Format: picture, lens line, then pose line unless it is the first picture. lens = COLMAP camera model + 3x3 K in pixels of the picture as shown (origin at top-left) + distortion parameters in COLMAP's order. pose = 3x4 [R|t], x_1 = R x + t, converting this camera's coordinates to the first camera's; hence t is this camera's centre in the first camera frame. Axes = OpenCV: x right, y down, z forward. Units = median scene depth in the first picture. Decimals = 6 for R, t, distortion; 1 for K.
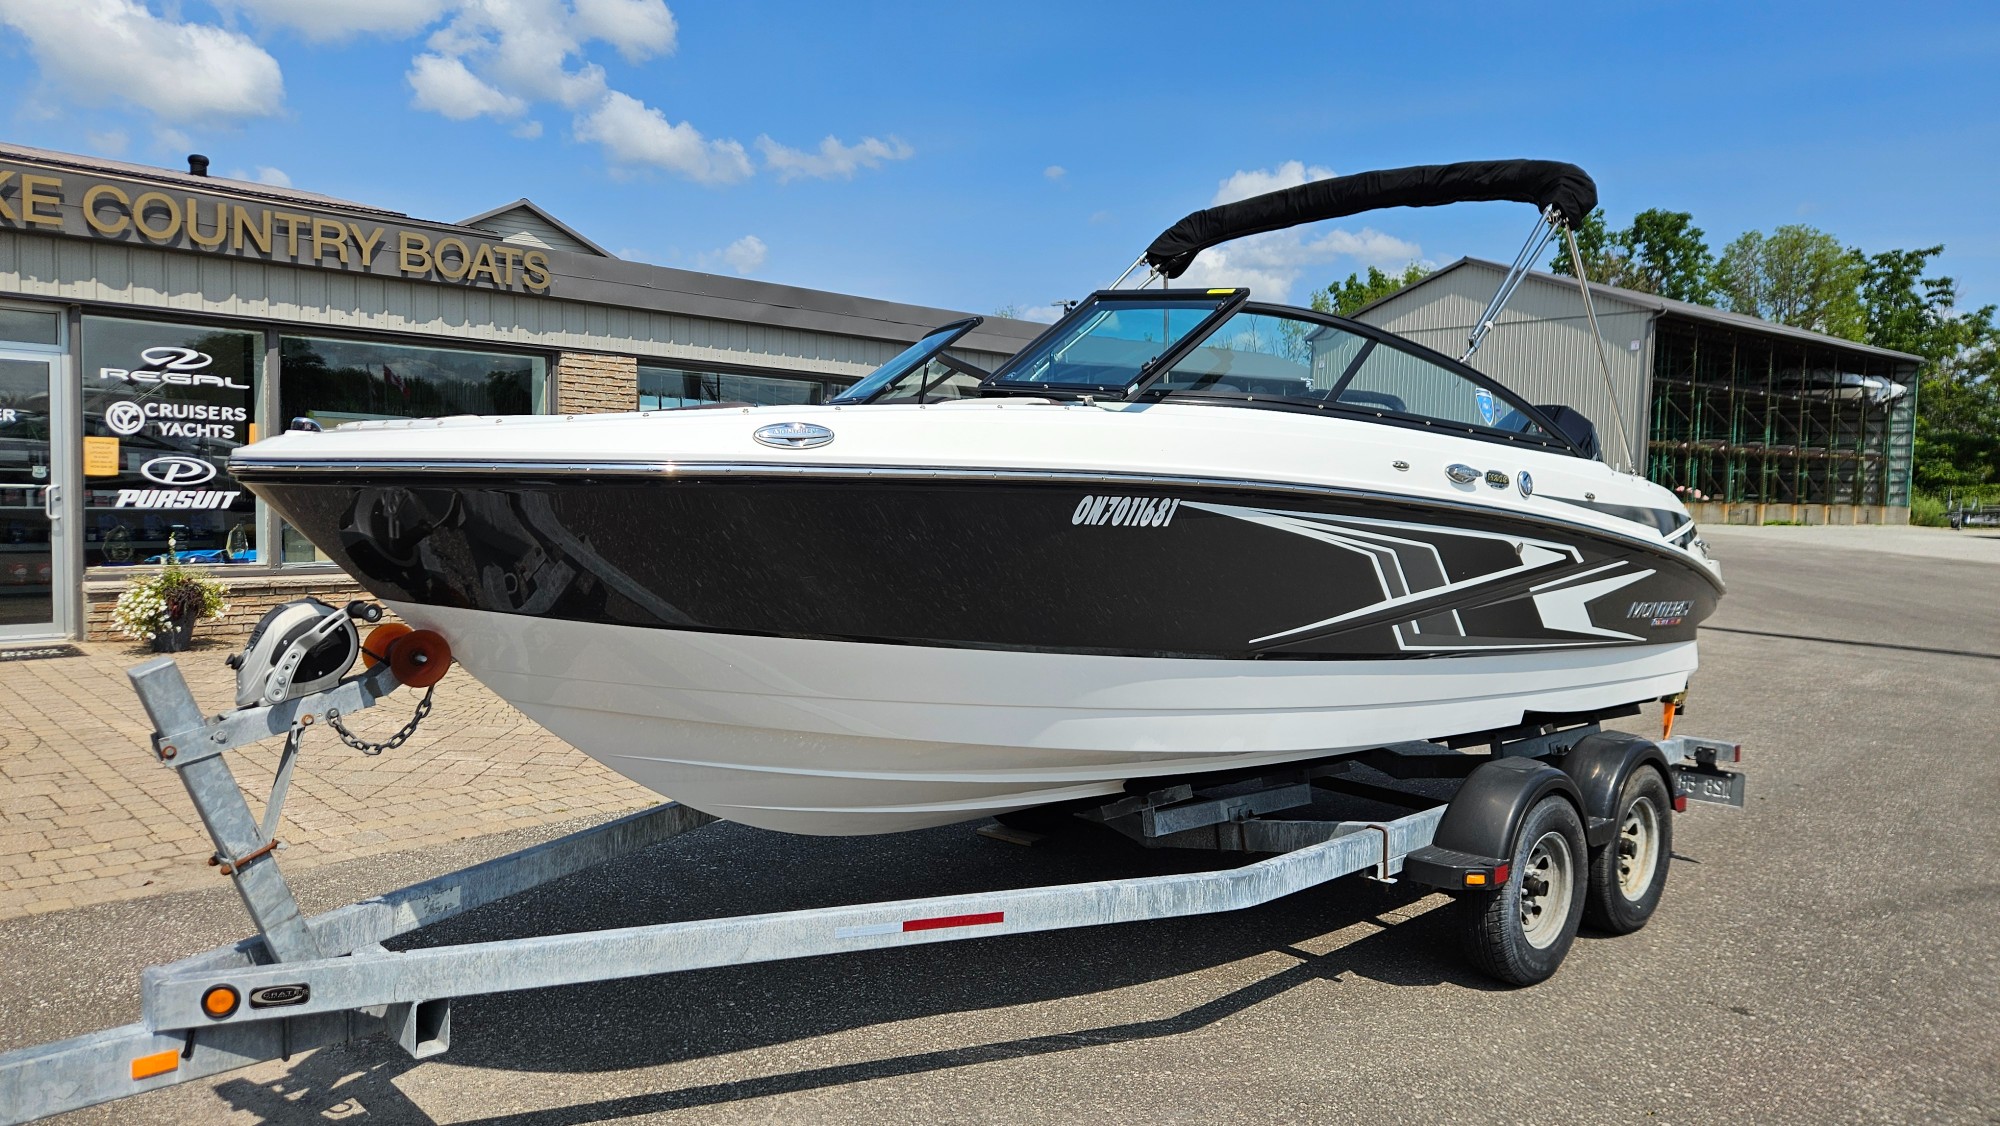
lens RADIAL K [[1355.6, 0, 1000.0], [0, 1355.6, 563.0], [0, 0, 1]] dist [0.070225, -0.065966]
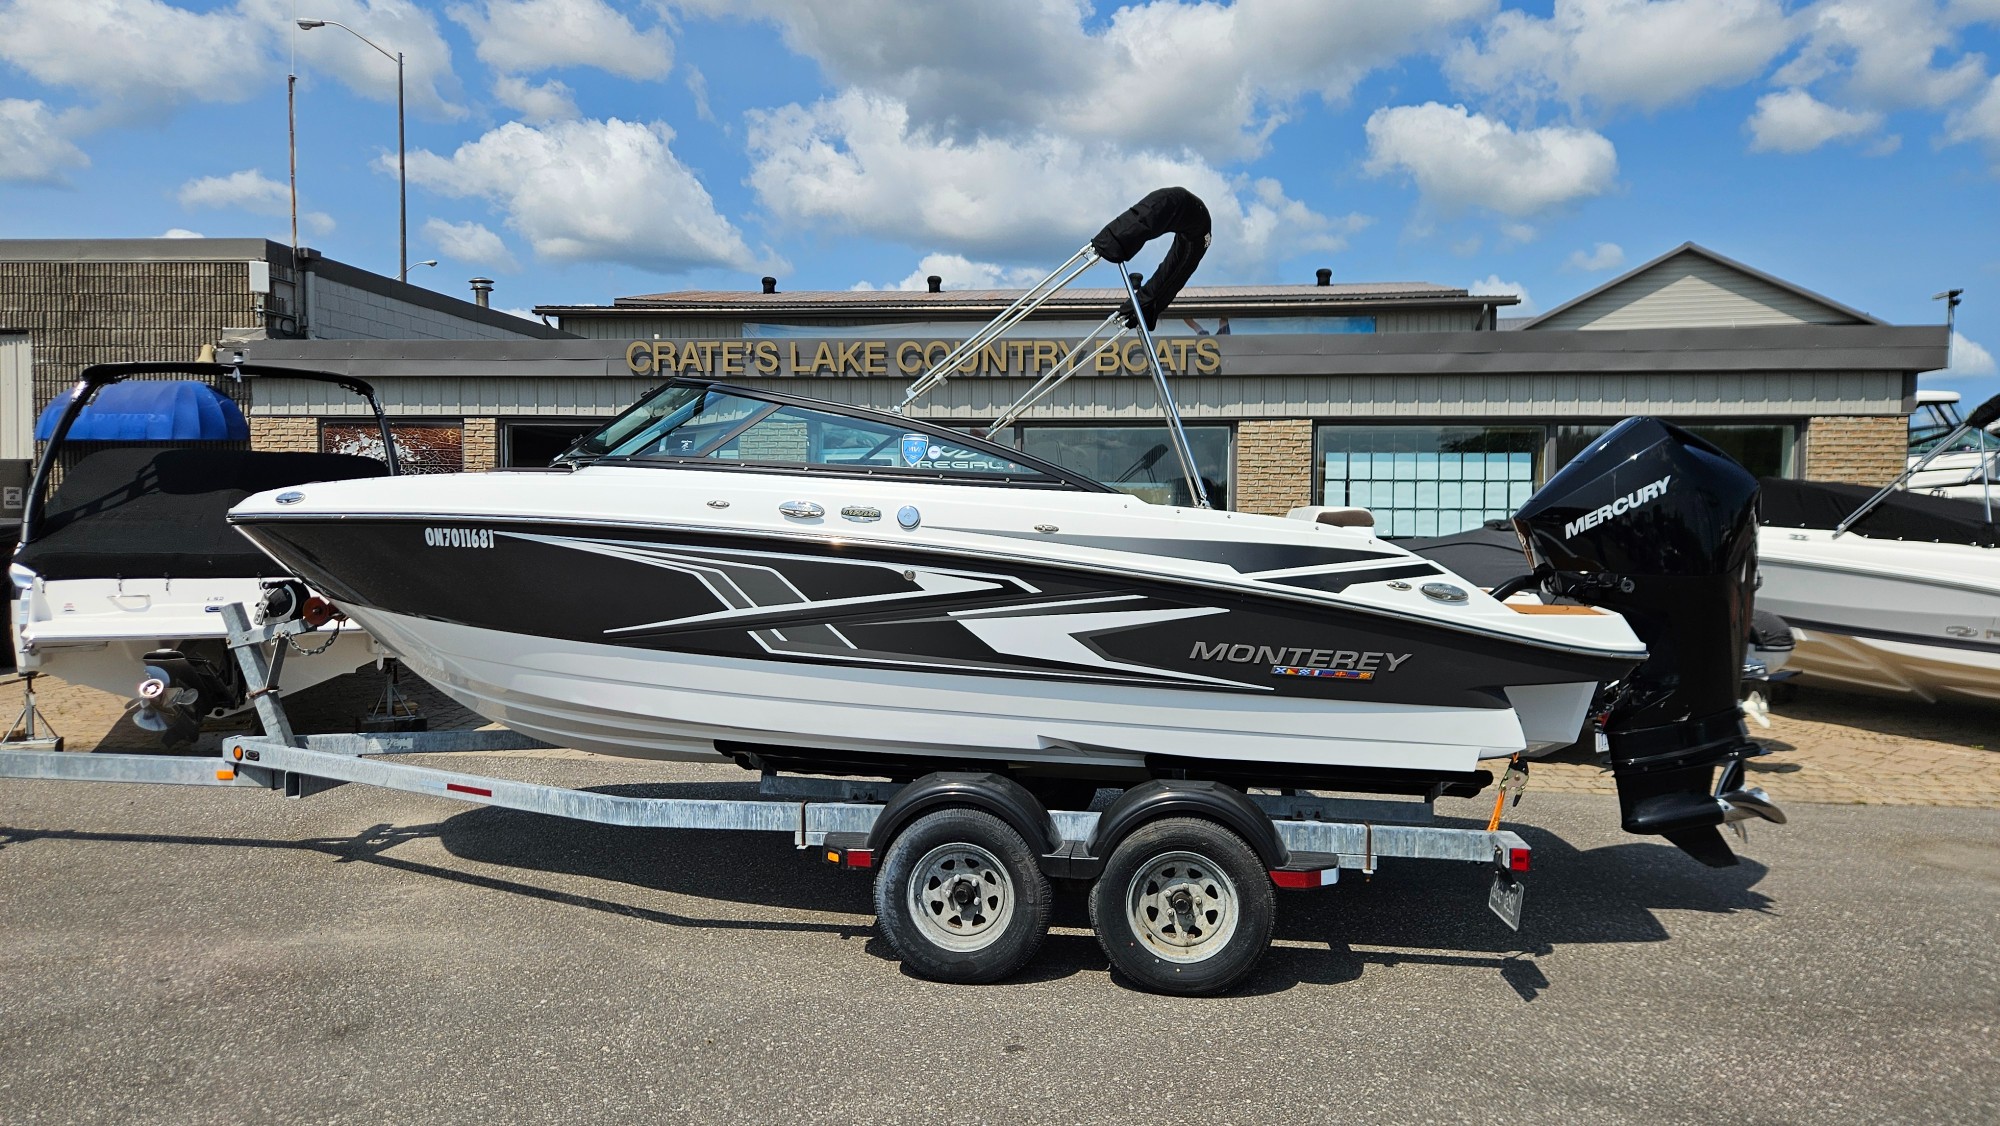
lens RADIAL K [[1355.6, 0, 1000.0], [0, 1355.6, 563.0], [0, 0, 1]] dist [0.070225, -0.065966]
pose [[0.607325, 0.006629, -0.794426, 0.557049], [-0.040219, 0.998940, -0.022411, 0.000590], [0.793435, 0.045562, 0.606948, 0.164703]]
